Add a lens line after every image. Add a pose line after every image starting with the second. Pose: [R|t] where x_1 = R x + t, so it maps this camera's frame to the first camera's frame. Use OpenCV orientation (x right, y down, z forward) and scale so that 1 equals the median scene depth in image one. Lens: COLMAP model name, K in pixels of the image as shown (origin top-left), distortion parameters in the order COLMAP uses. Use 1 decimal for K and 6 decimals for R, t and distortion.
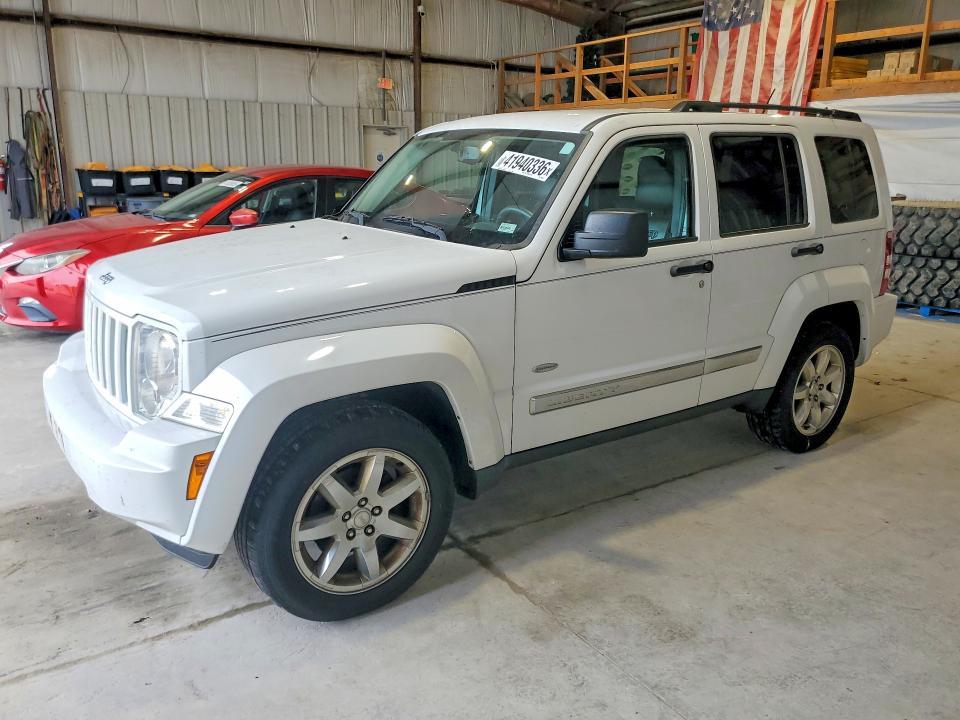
lens RADIAL K [[768.4, 0, 472.7], [0, 768.4, 360.0], [0, 0, 1]] dist [0.001194, 0.008164]
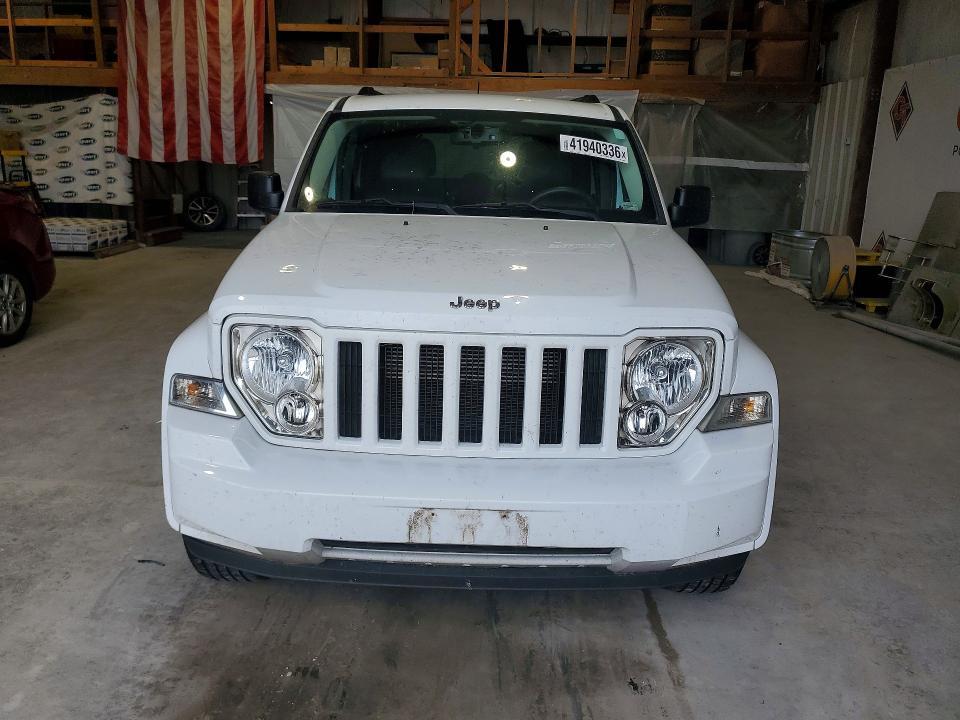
lens RADIAL K [[768.4, 0, 476.9], [0, 768.4, 362.6], [0, 0, 1]] dist [0.001194, 0.008164]
pose [[0.582914, -0.211166, 0.784615, -0.309284], [0.186446, 0.974635, 0.123790, -0.040904], [-0.790853, 0.074130, 0.607499, 0.162661]]
